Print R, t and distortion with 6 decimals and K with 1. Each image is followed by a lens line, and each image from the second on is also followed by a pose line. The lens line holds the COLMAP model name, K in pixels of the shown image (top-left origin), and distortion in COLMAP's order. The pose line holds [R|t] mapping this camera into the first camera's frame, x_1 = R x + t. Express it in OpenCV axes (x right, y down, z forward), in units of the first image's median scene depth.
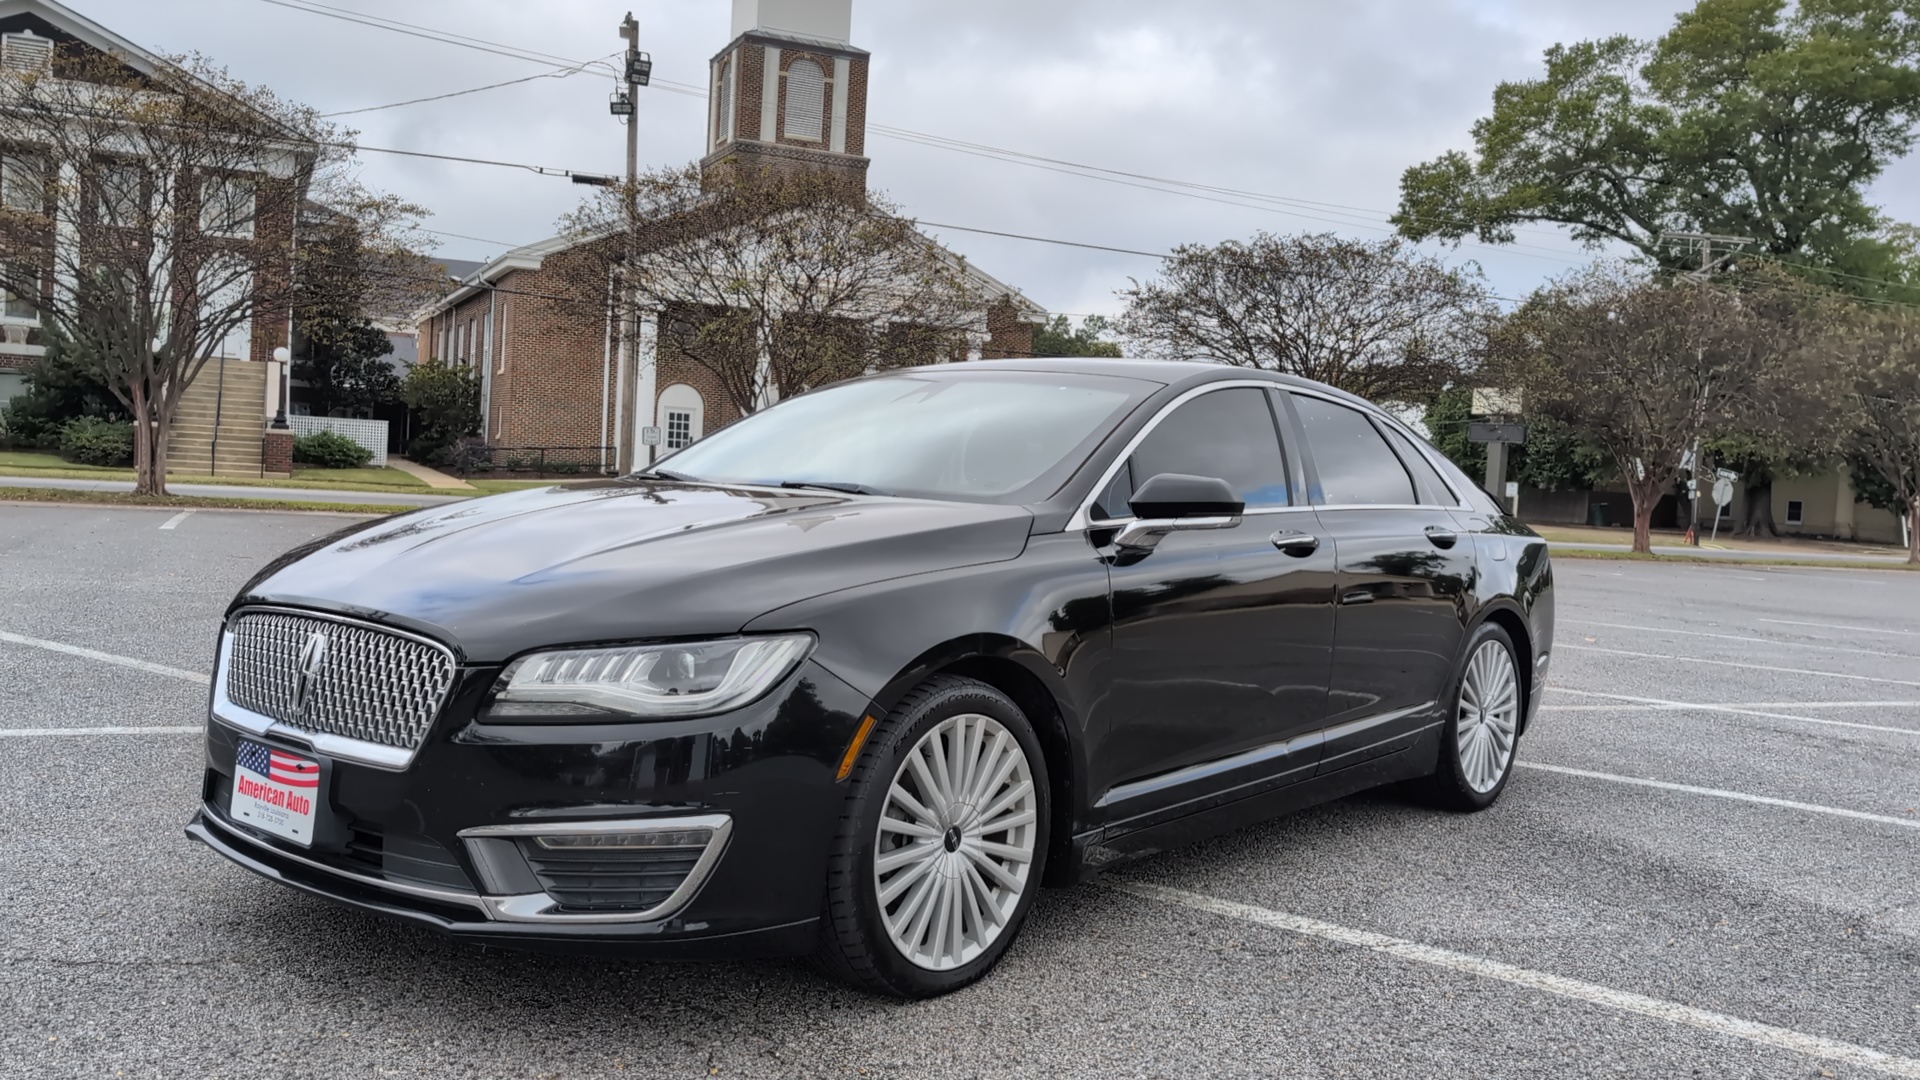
lens RADIAL K [[1602.3, 0, 956.1], [0, 1602.3, 546.6], [0, 0, 1]] dist [0.035682, -0.055174]
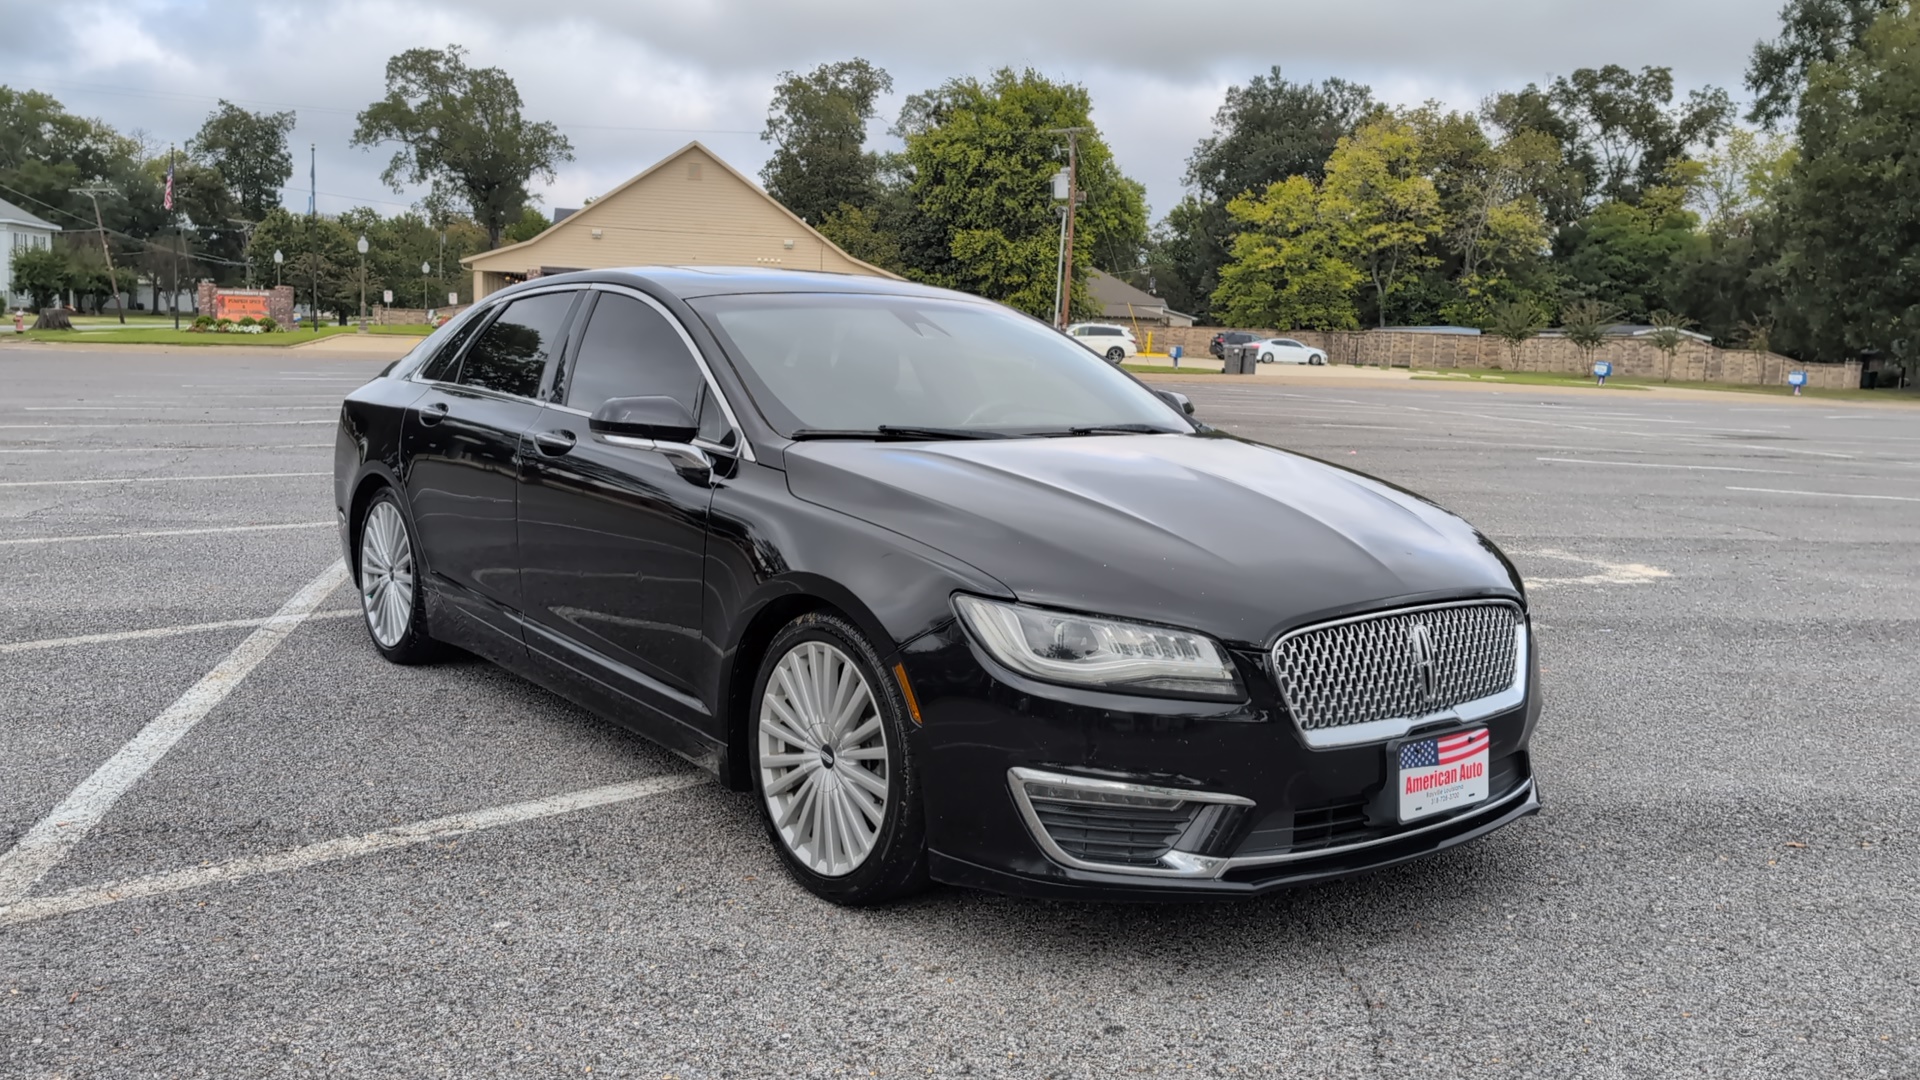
lens RADIAL K [[1602.3, 0, 959.5], [0, 1602.3, 536.0], [0, 0, 1]] dist [0.035682, -0.055174]
pose [[0.229551, -0.172819, 0.957831, -1.406354], [0.026843, 0.984860, 0.171263, -0.187954], [-0.972926, -0.013603, 0.230714, 0.991531]]
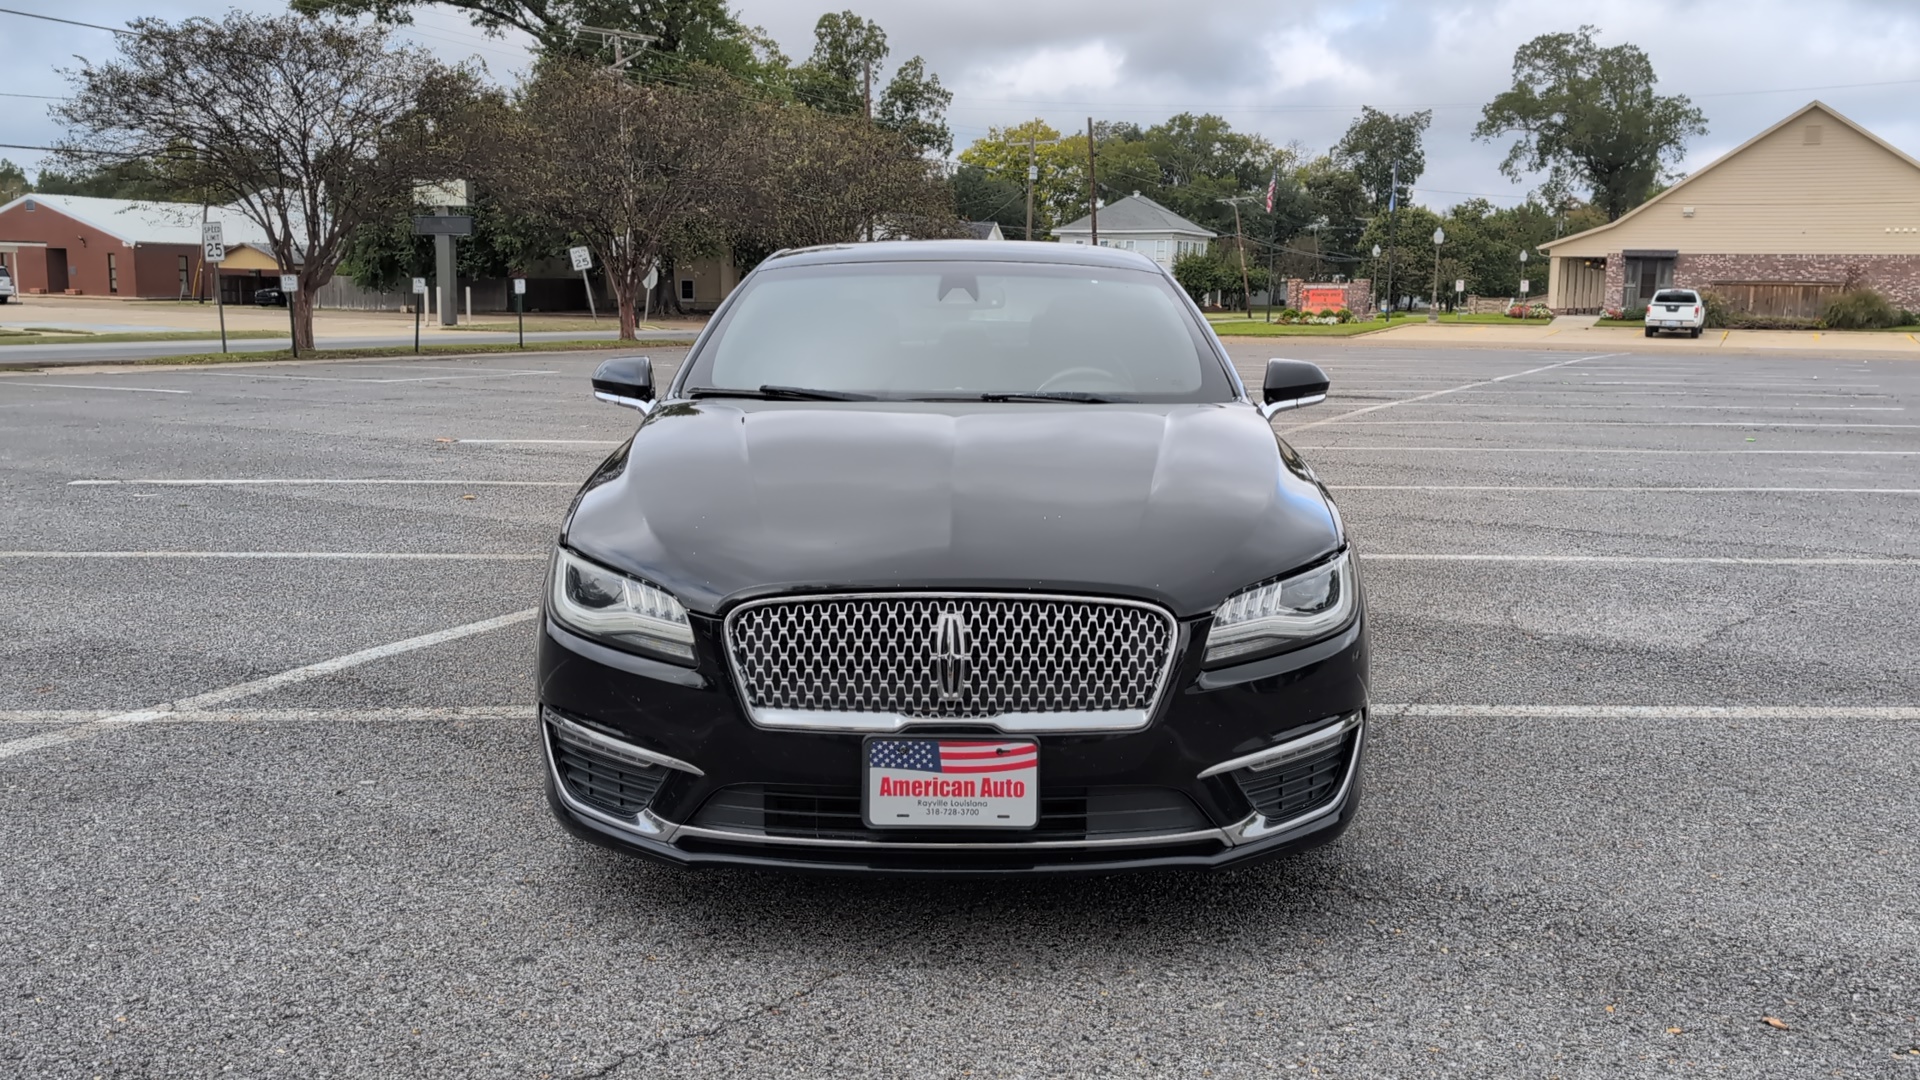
lens RADIAL K [[1602.3, 0, 956.1], [0, 1602.3, 536.8], [0, 0, 1]] dist [0.035682, -0.055174]
pose [[0.778895, -0.140694, 0.611169, -0.910187], [0.062857, 0.987118, 0.147132, -0.122702], [-0.623996, -0.076185, 0.777705, 0.249169]]
